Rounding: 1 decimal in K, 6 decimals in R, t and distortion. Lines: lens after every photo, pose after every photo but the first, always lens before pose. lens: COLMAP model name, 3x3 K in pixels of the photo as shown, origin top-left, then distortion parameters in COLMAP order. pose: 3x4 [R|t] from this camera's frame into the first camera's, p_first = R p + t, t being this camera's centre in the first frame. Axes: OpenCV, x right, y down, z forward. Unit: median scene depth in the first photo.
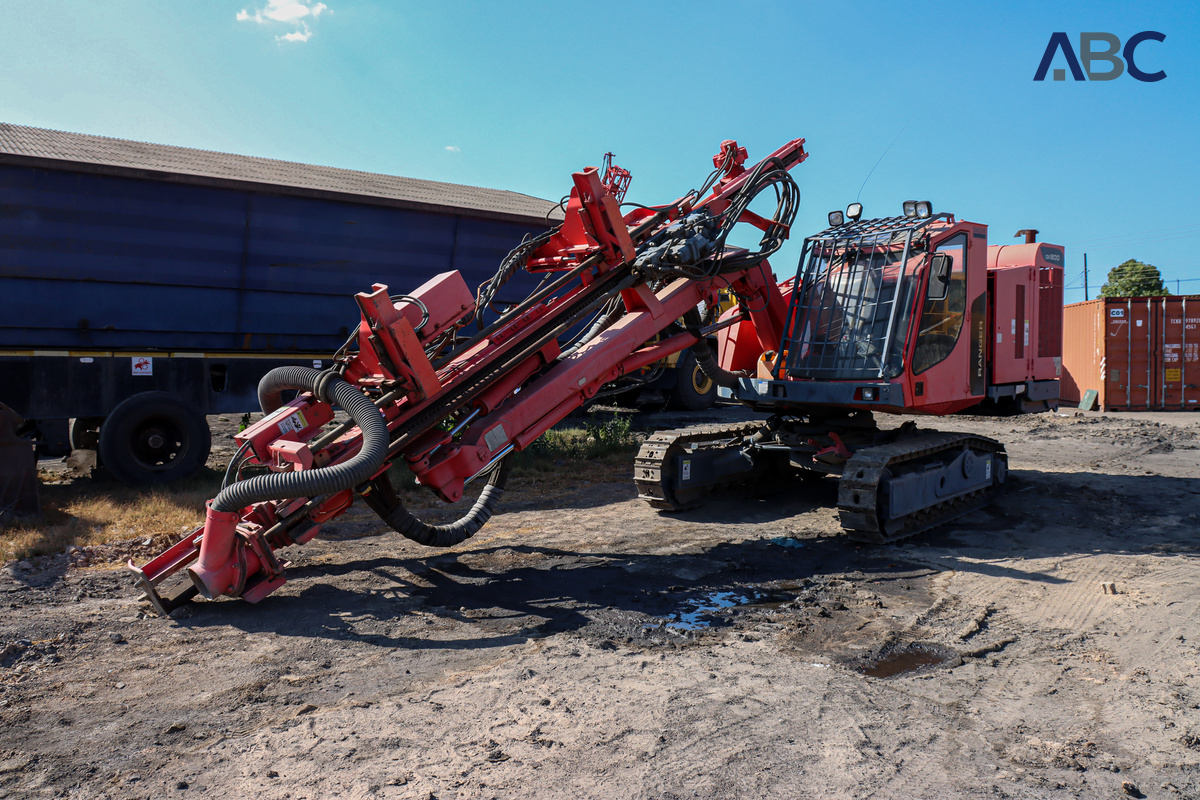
lens RADIAL K [[922.9, 0, 600.0], [0, 922.9, 400.0], [0, 0, 1]] dist [-0.012851, 0.000645]
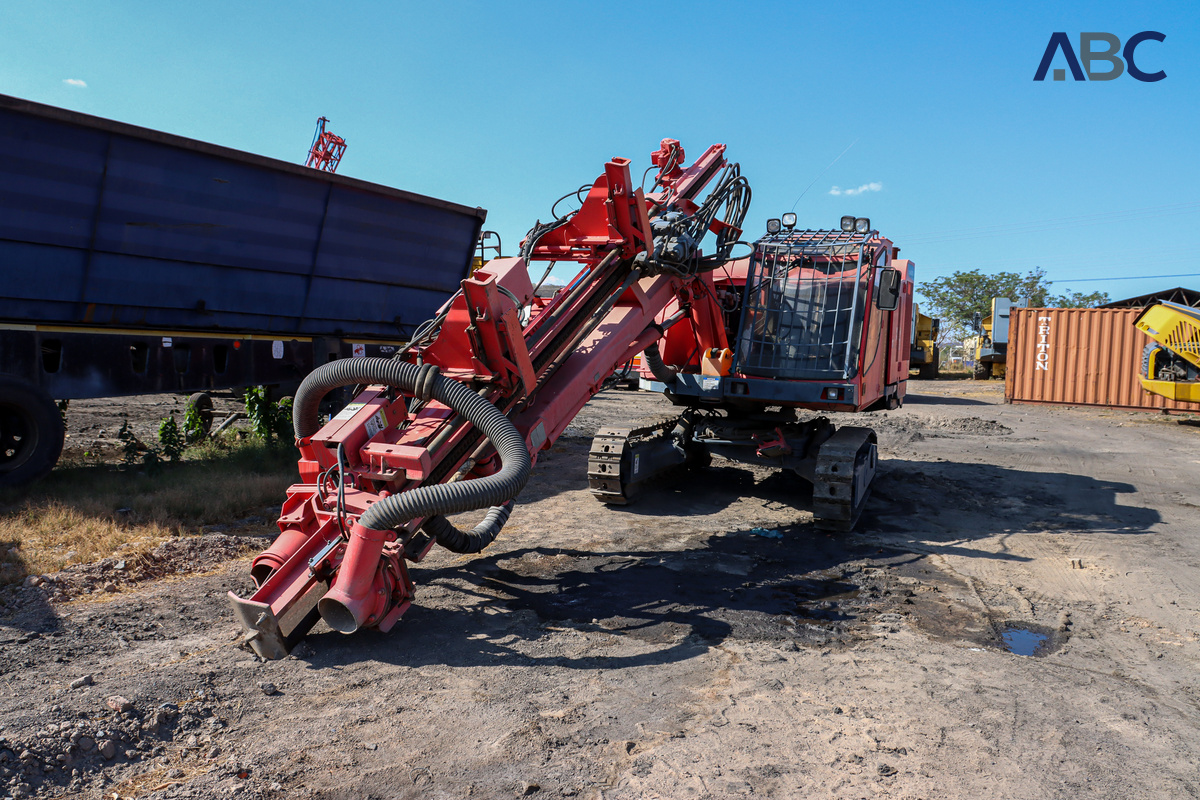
lens RADIAL K [[920.5, 0, 603.6], [0, 920.5, 407.4], [0, 0, 1]] dist [-0.012232, -0.005440]
pose [[0.933583, 0.009774, 0.358228, -0.346981], [-0.020271, 0.999468, 0.025558, -0.012585], [-0.357788, -0.031122, 0.933284, 0.085751]]
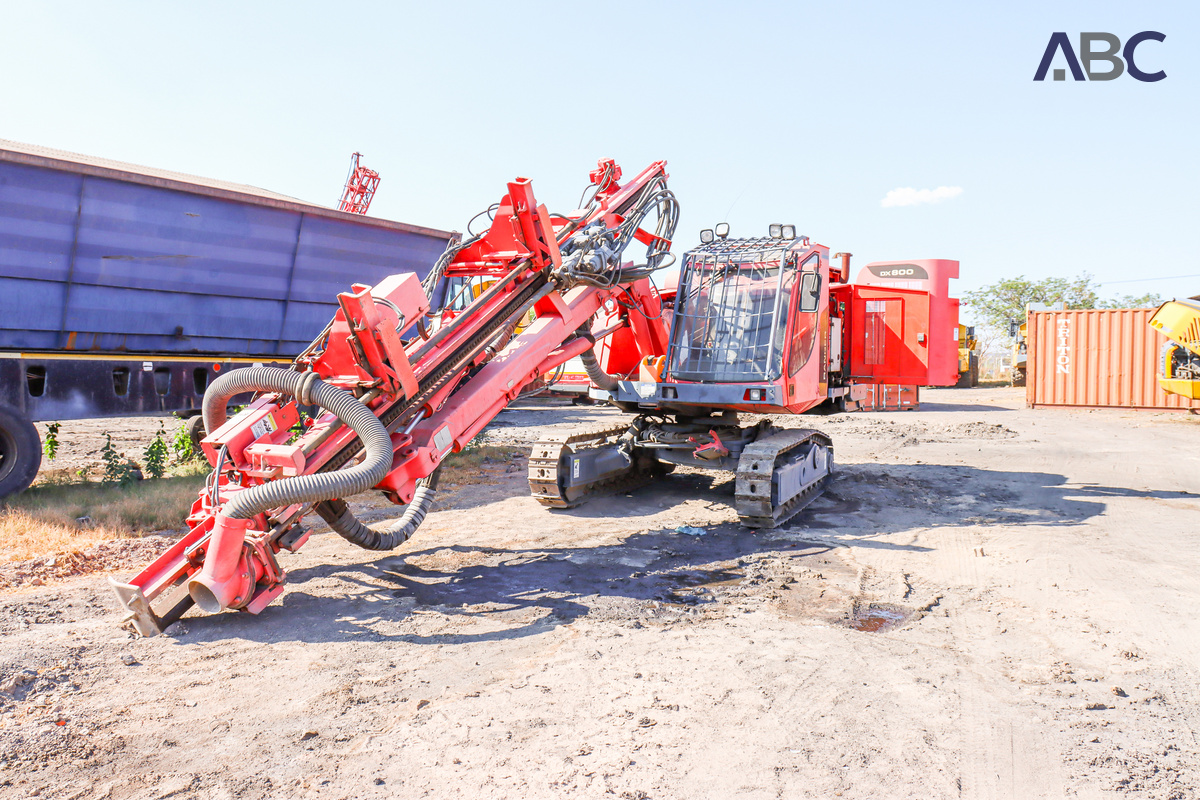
lens RADIAL K [[922.9, 0, 600.0], [0, 922.9, 400.0], [0, 0, 1]] dist [-0.012851, 0.000645]
pose [[0.954893, -0.005799, 0.296894, -0.221542], [0.007813, 0.999954, -0.005595, 0.004606], [-0.296848, 0.007662, 0.954894, -0.014587]]
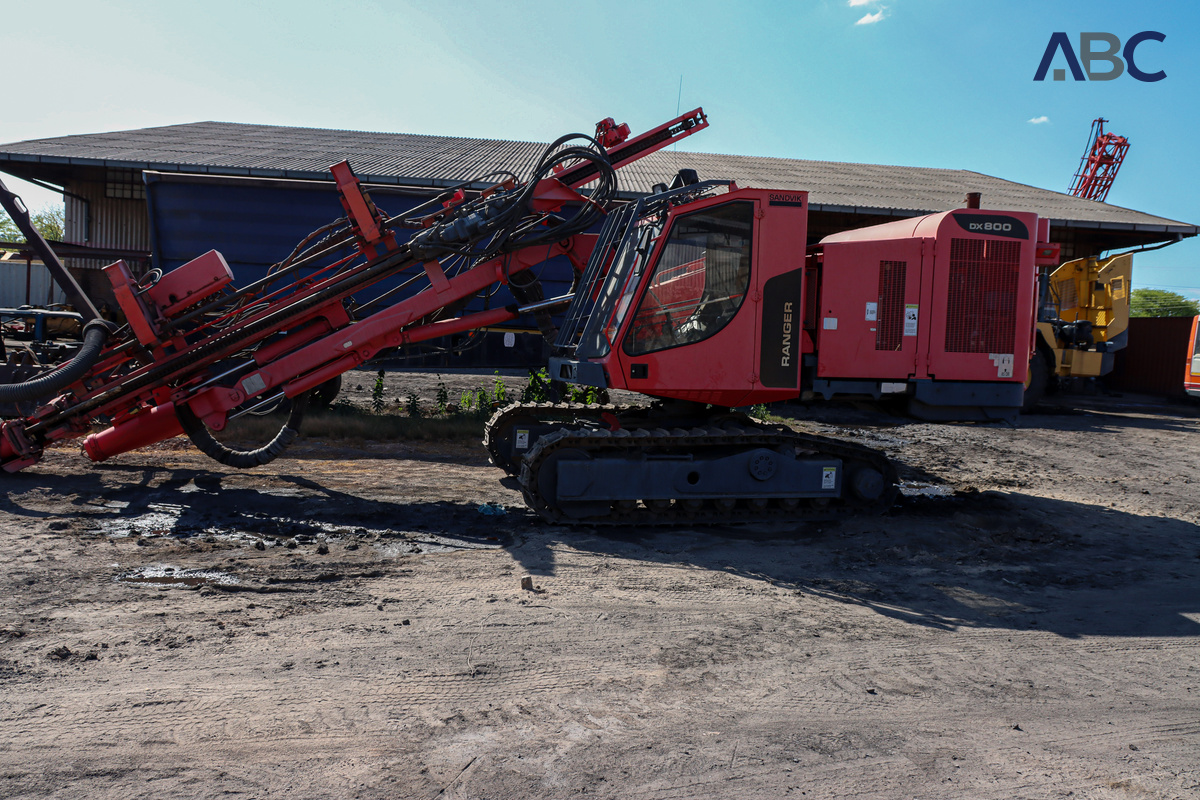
lens RADIAL K [[922.9, 0, 600.0], [0, 922.9, 400.0], [0, 0, 1]] dist [-0.012851, 0.000645]
pose [[0.816387, 0.079389, -0.572022, 0.878489], [-0.072809, 0.996752, 0.034422, -0.012758], [0.572897, 0.013547, 0.819515, 0.216704]]
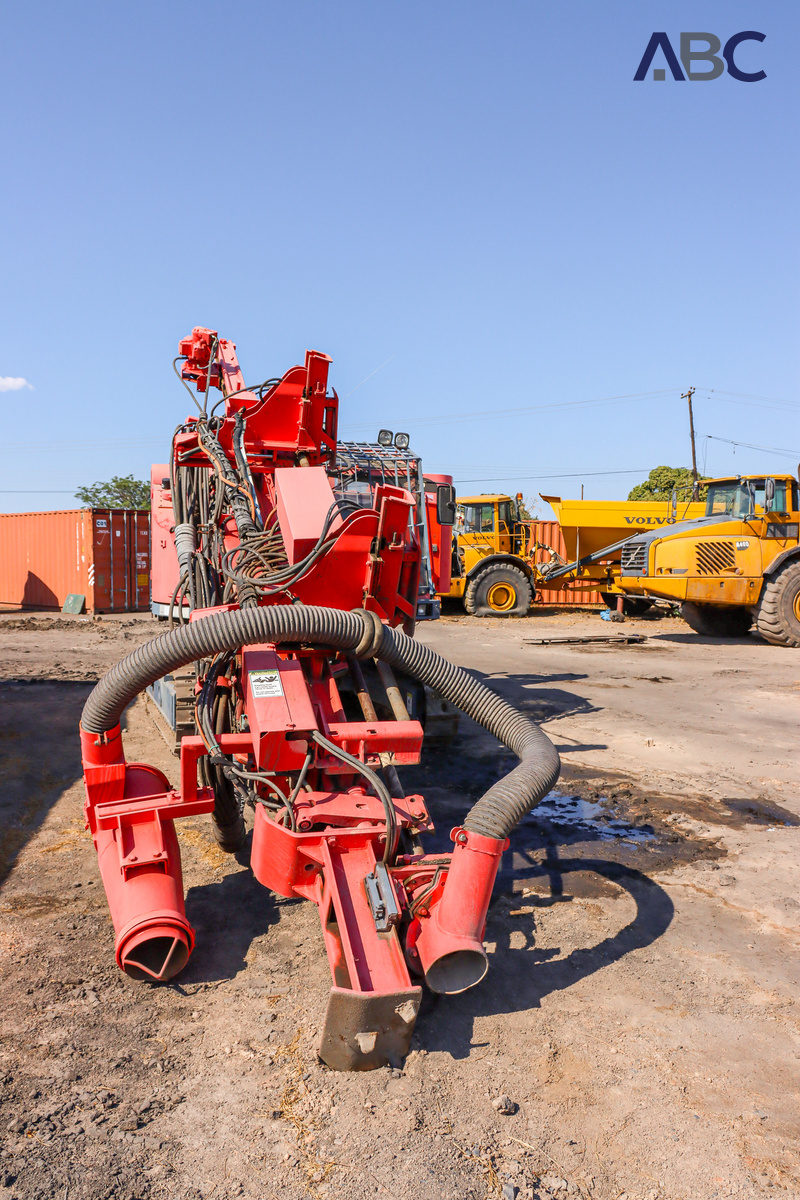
lens RADIAL K [[920.5, 0, 400.0], [0, 920.5, 600.0], [0, 0, 1]] dist [-0.012232, -0.005440]
pose [[0.478739, -0.030595, 0.877424, -0.662168], [0.030874, 0.999361, 0.018001, -0.038231], [-0.877414, 0.018472, 0.479378, 0.503673]]
